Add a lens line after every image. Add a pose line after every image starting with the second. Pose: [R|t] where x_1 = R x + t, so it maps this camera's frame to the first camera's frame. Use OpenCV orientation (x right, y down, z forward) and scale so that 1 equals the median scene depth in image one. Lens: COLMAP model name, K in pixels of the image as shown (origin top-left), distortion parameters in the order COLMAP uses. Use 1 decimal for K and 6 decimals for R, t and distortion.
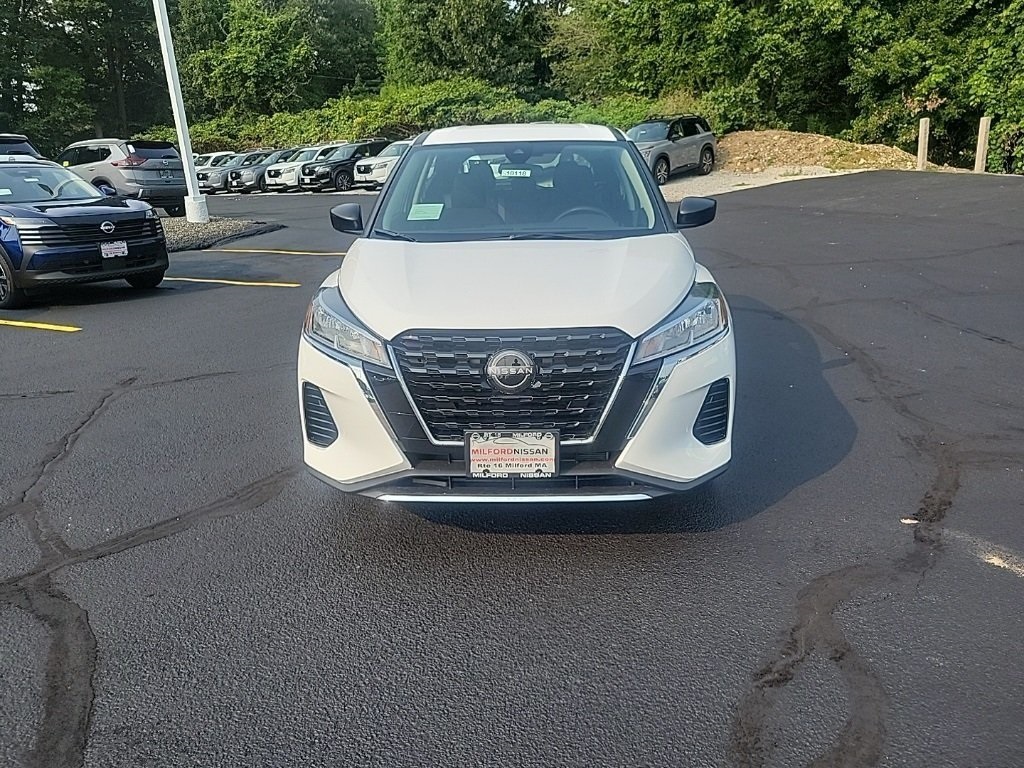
lens RADIAL K [[776.3, 0, 512.0], [0, 776.3, 384.0], [0, 0, 1]] dist [0.034199, -0.022398]
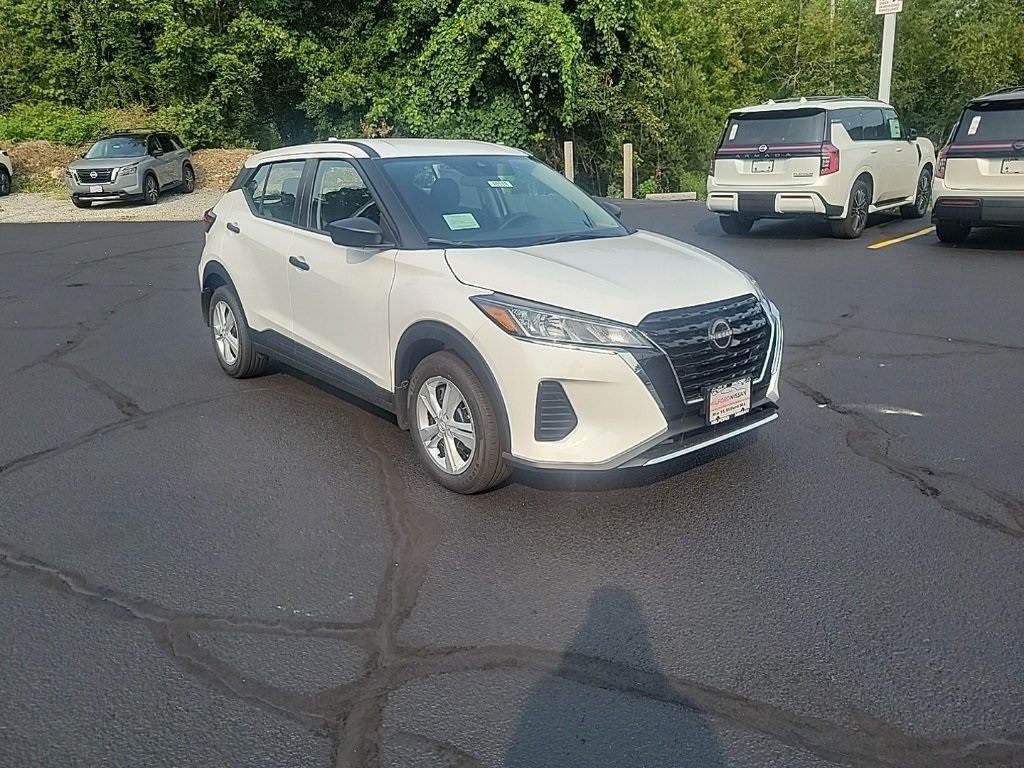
lens RADIAL K [[776.3, 0, 512.0], [0, 776.3, 384.0], [0, 0, 1]] dist [0.034199, -0.022398]
pose [[0.744604, -0.172197, 0.644914, -0.120817], [0.186915, 0.981289, 0.046204, -0.006707], [-0.640803, 0.086140, 0.762857, 0.029022]]
